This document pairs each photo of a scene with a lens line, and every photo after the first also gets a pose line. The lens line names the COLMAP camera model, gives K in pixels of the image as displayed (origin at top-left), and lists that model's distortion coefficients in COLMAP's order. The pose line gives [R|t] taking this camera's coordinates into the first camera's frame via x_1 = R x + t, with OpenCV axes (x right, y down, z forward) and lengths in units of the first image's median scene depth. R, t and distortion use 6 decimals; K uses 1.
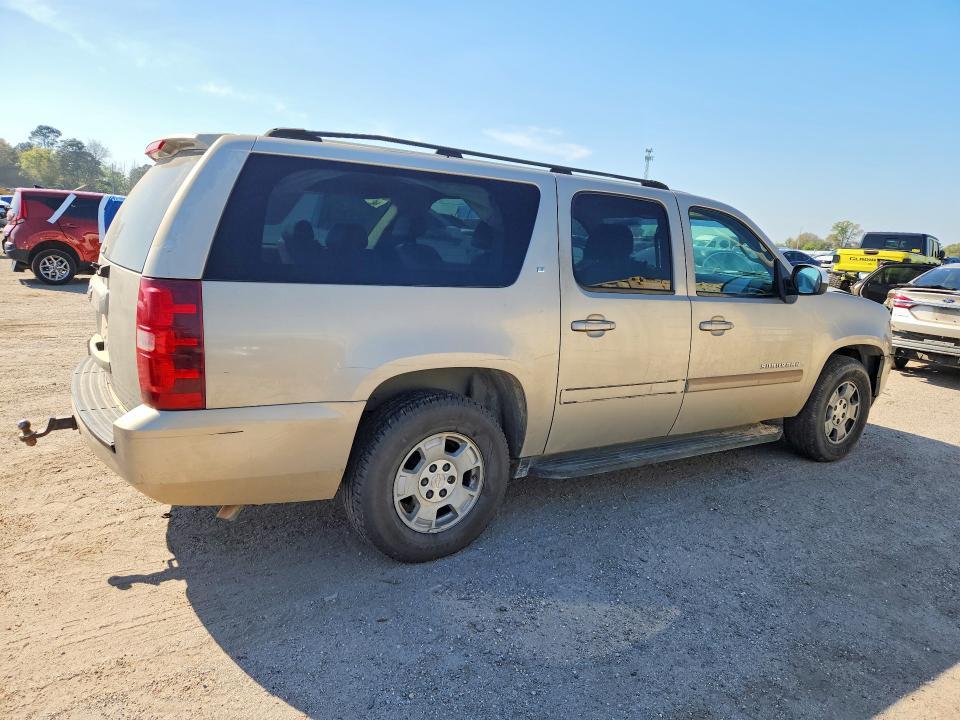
lens RADIAL K [[753.9, 0, 476.4], [0, 753.9, 361.9], [0, 0, 1]] dist [0.084859, -0.054918]
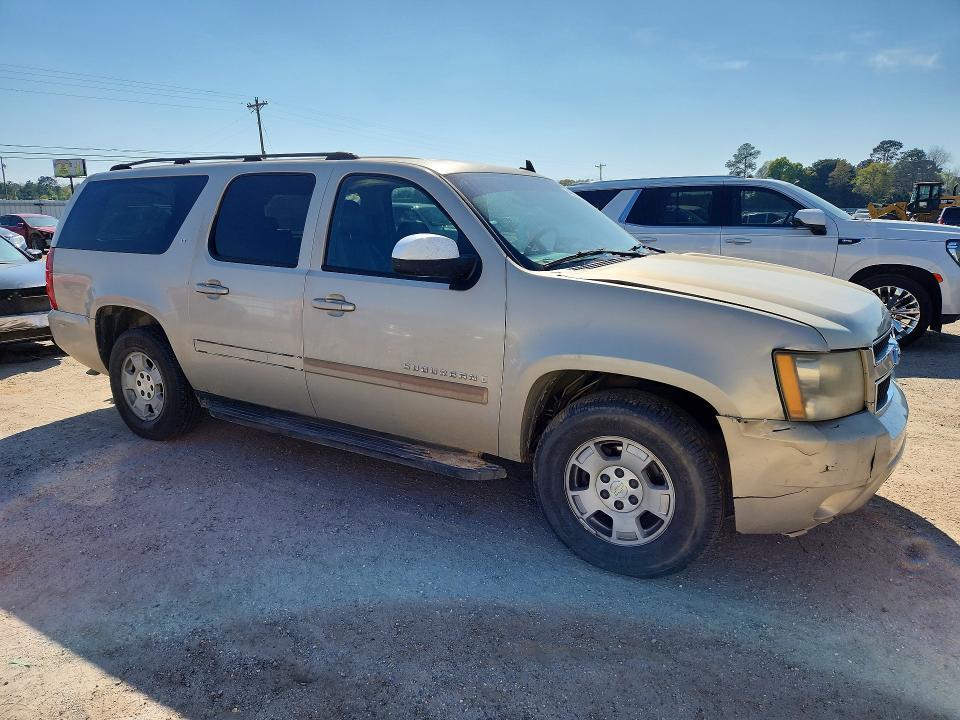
lens RADIAL K [[753.9, 0, 484.3], [0, 753.9, 356.6], [0, 0, 1]] dist [0.084859, -0.054918]
pose [[0.310778, 0.109496, -0.944154, 1.108681], [-0.140989, 0.987664, 0.068134, -0.067043], [0.939967, 0.111941, 0.322382, 0.804018]]
